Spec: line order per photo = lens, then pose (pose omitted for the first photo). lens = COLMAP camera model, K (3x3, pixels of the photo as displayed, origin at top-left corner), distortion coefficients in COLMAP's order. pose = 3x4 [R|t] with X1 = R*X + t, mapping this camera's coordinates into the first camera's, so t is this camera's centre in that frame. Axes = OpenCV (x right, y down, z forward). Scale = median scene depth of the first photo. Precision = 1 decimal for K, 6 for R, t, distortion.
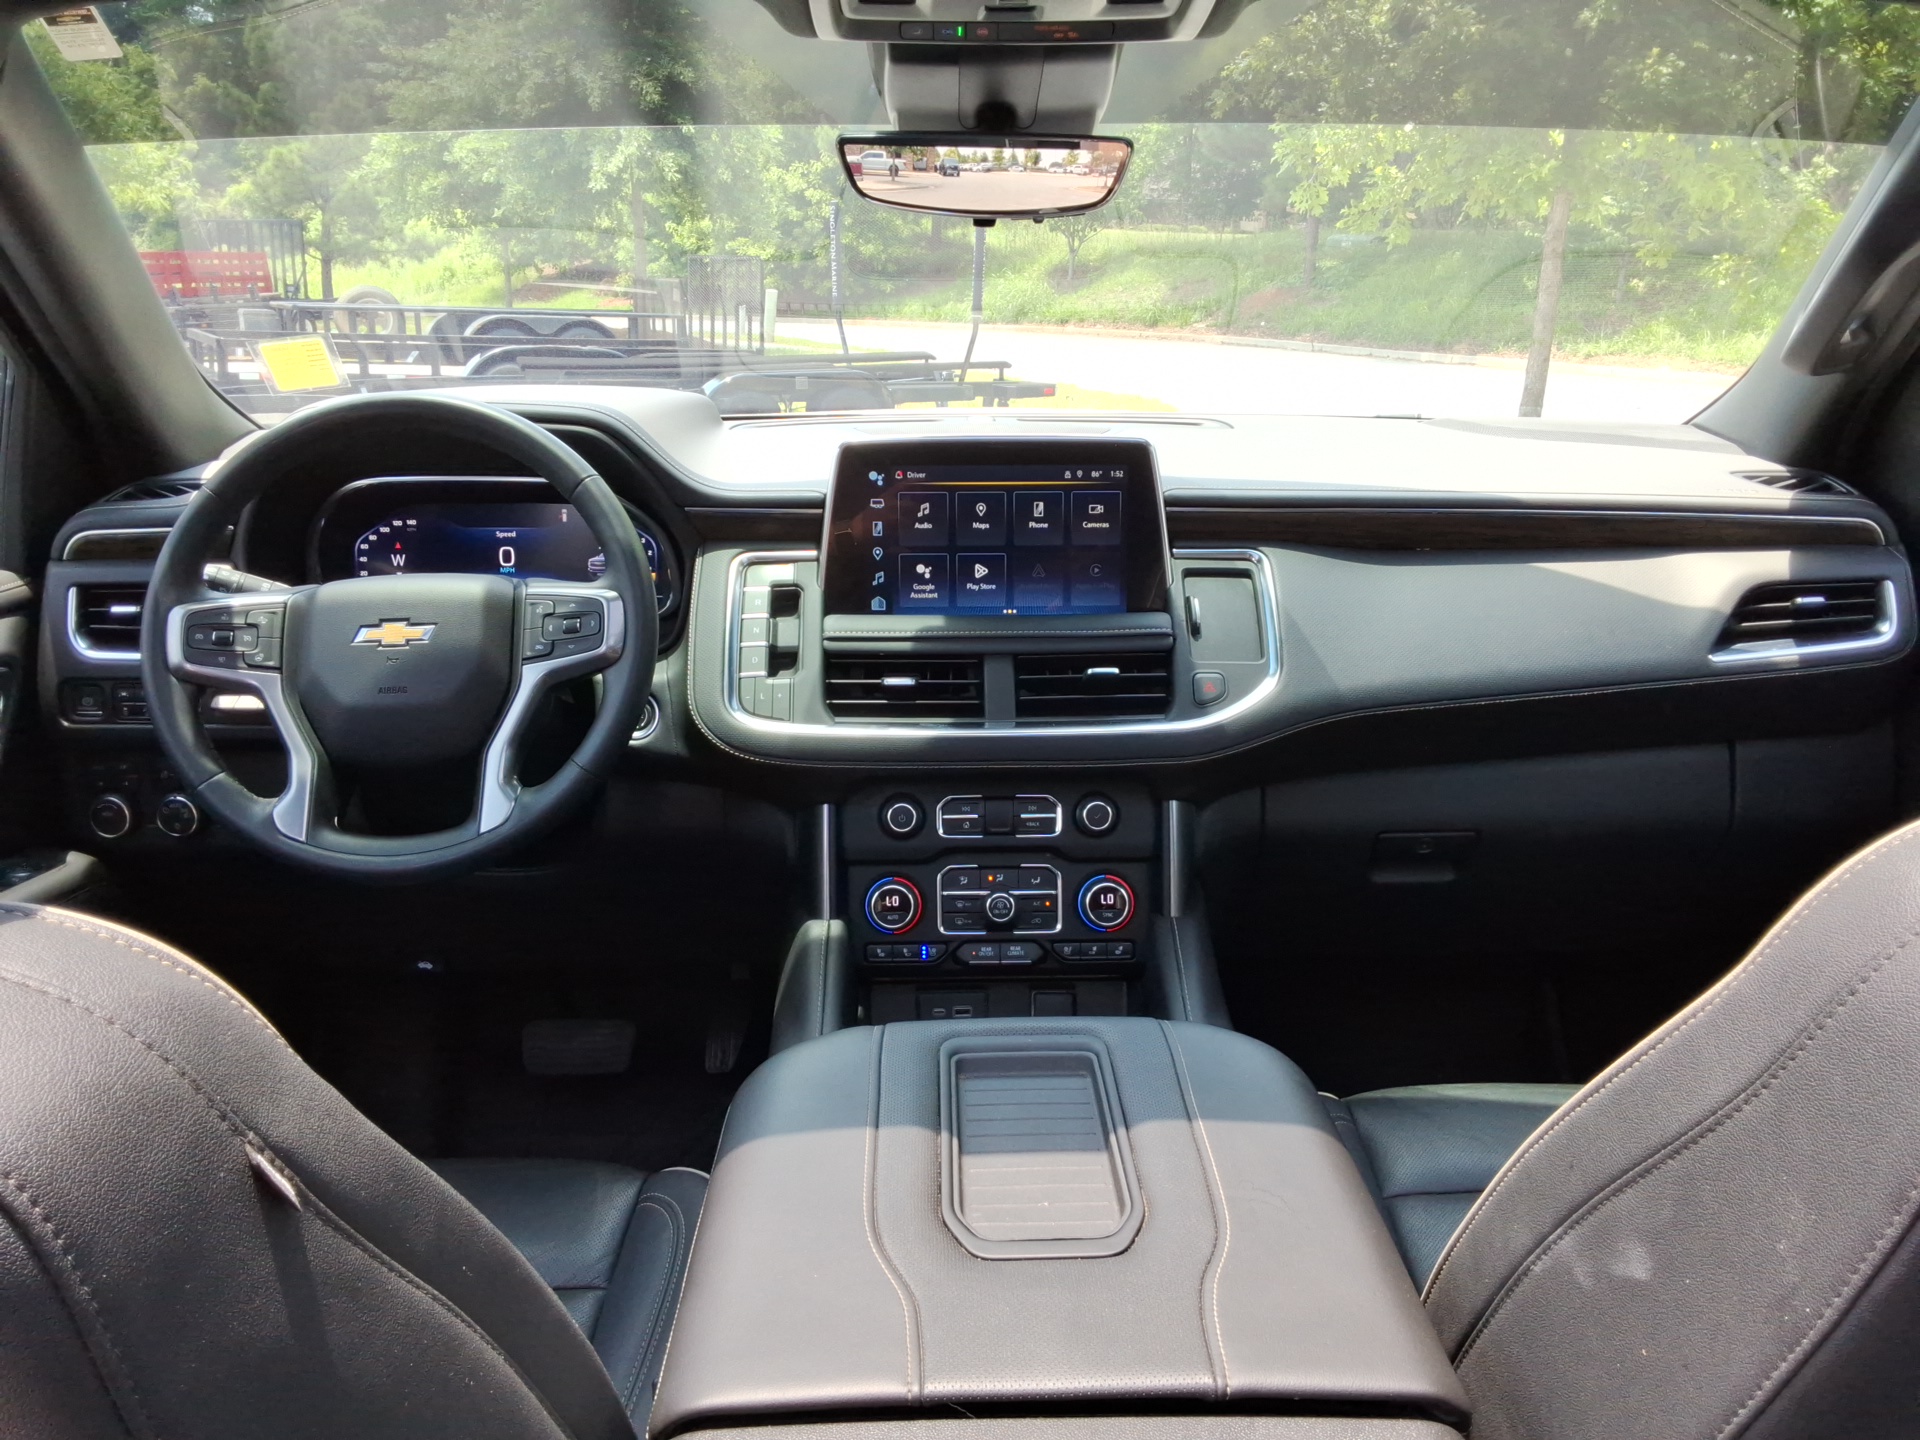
lens RADIAL K [[1542.9, 0, 972.4], [0, 1542.9, 695.3], [0, 0, 1]] dist [0.119603, -0.192532]
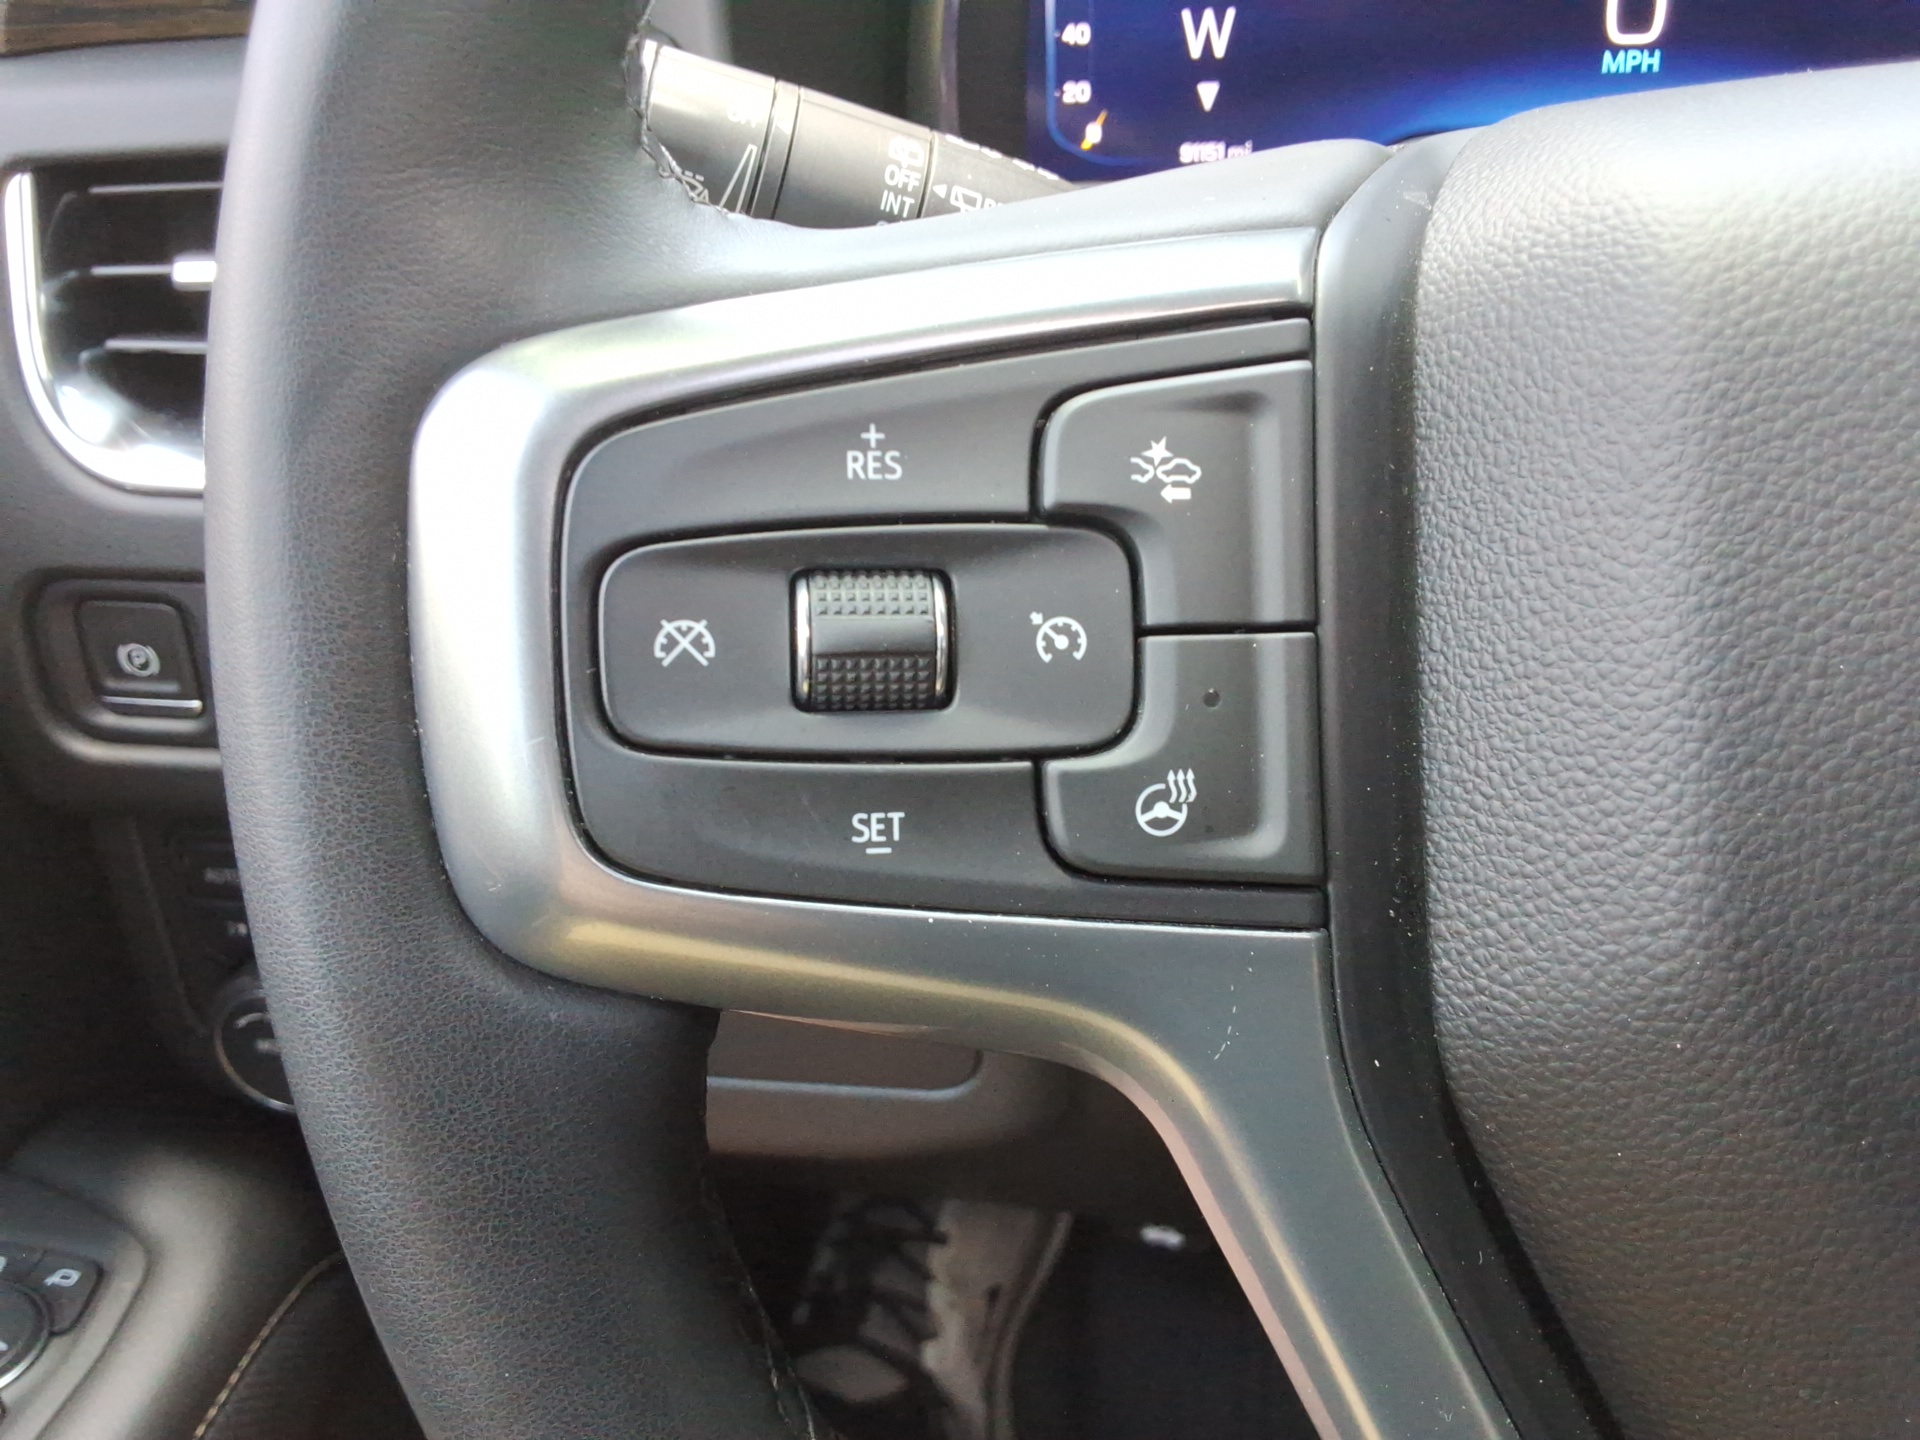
lens RADIAL K [[1542.9, 0, 972.4], [0, 1542.9, 695.3], [0, 0, 1]] dist [0.119603, -0.192532]
pose [[0.989281, 0.028926, -0.143131, -0.406413], [0.010475, 0.963601, 0.267138, -0.056816], [0.145649, -0.265774, 0.952970, 0.797874]]
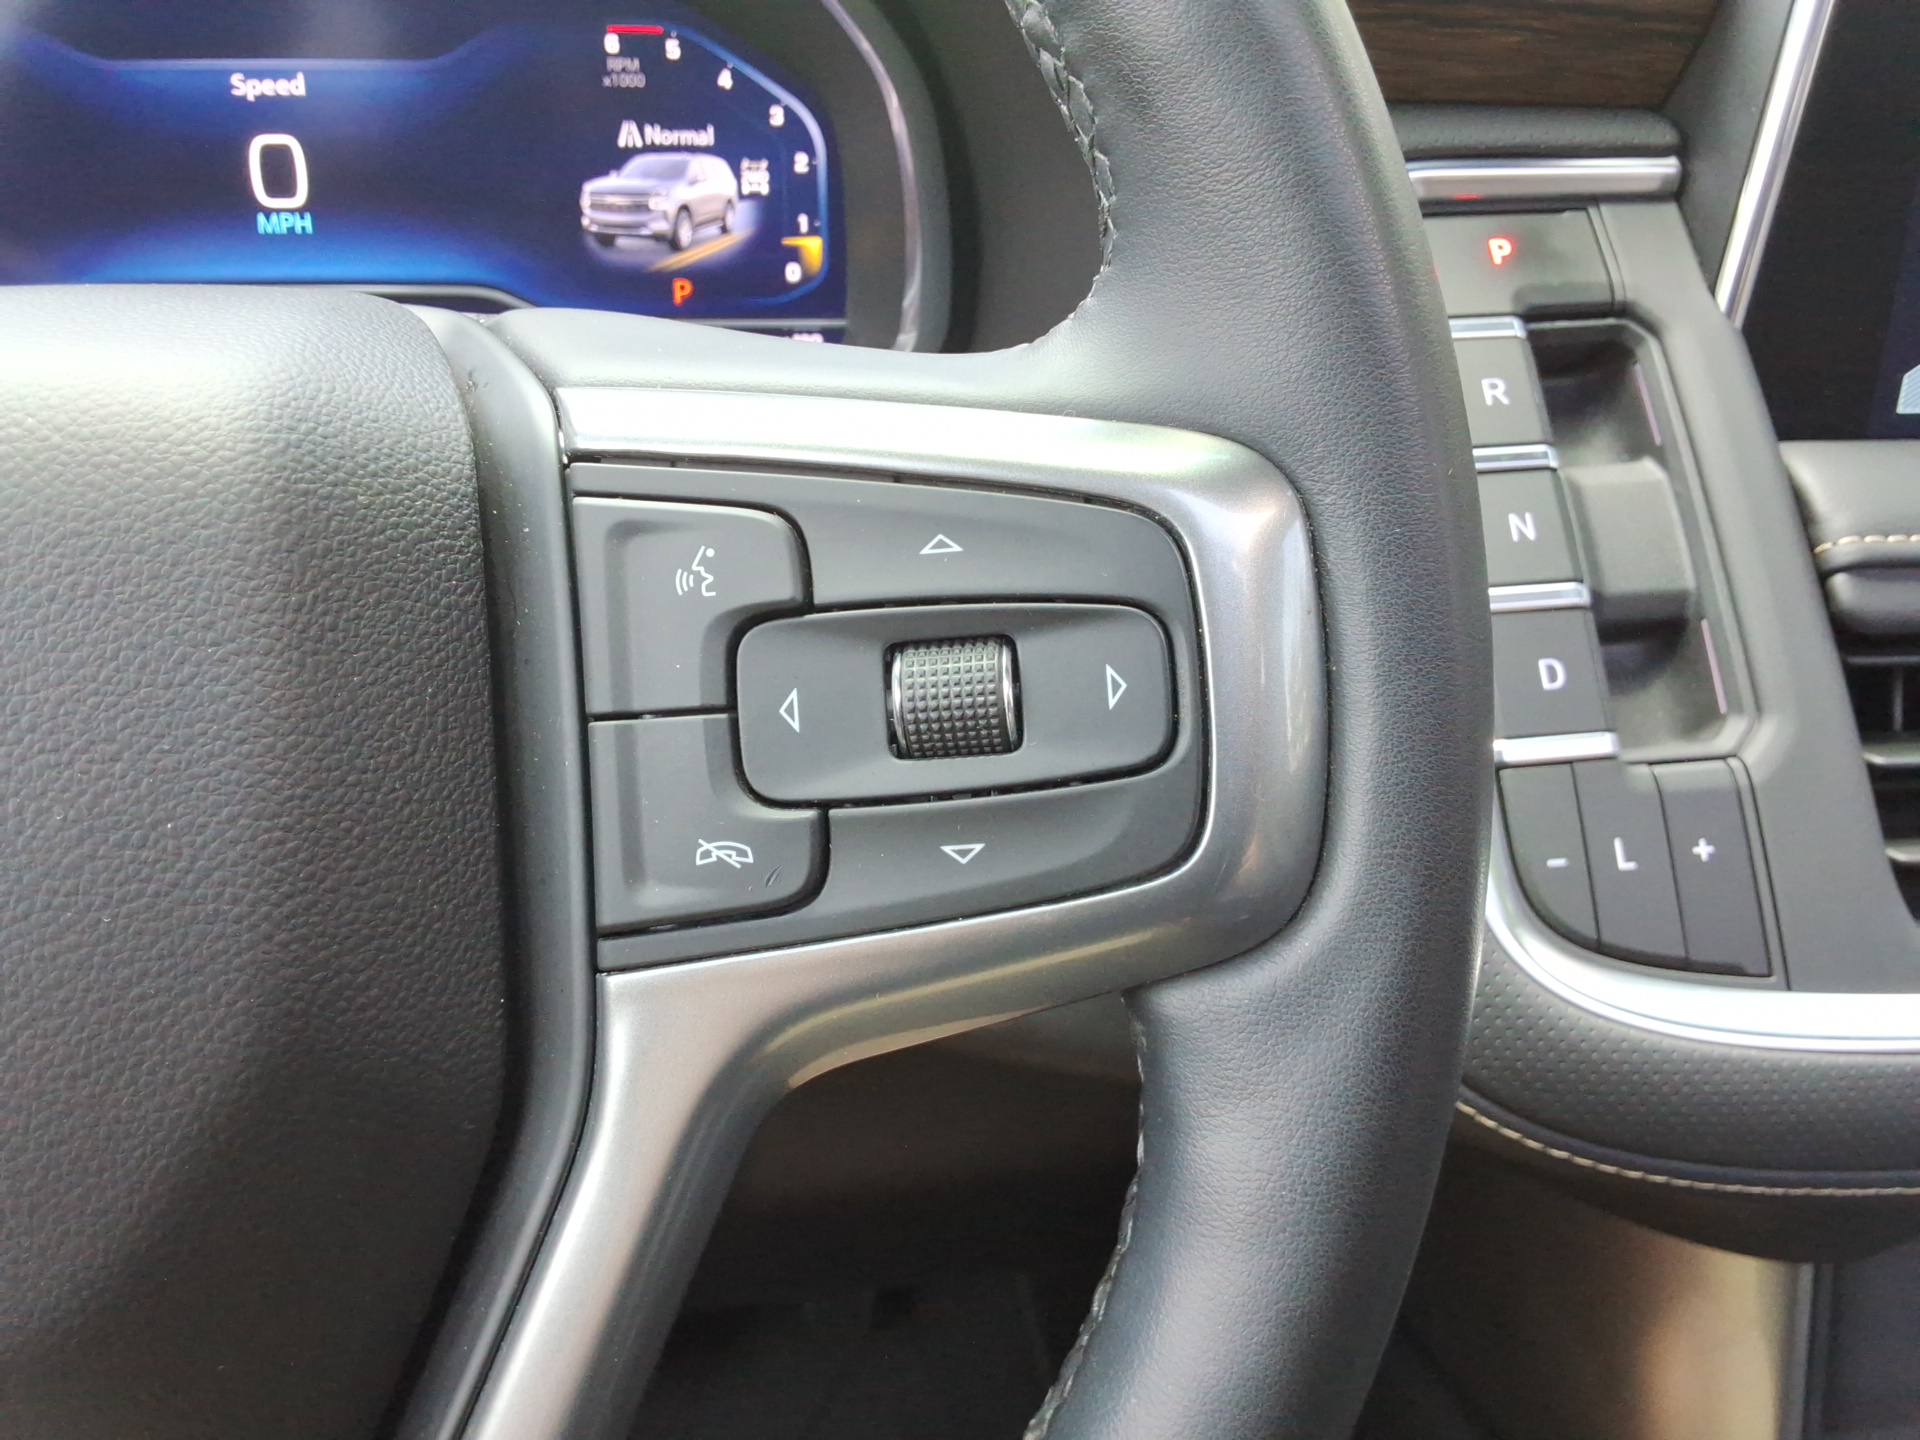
lens RADIAL K [[1542.9, 0, 972.4], [0, 1542.9, 695.3], [0, 0, 1]] dist [0.119603, -0.192532]
pose [[0.989229, -0.038199, 0.141305, -0.248177], [0.005913, 0.974988, 0.222178, -0.067372], [-0.146257, -0.218950, 0.964712, 0.779203]]
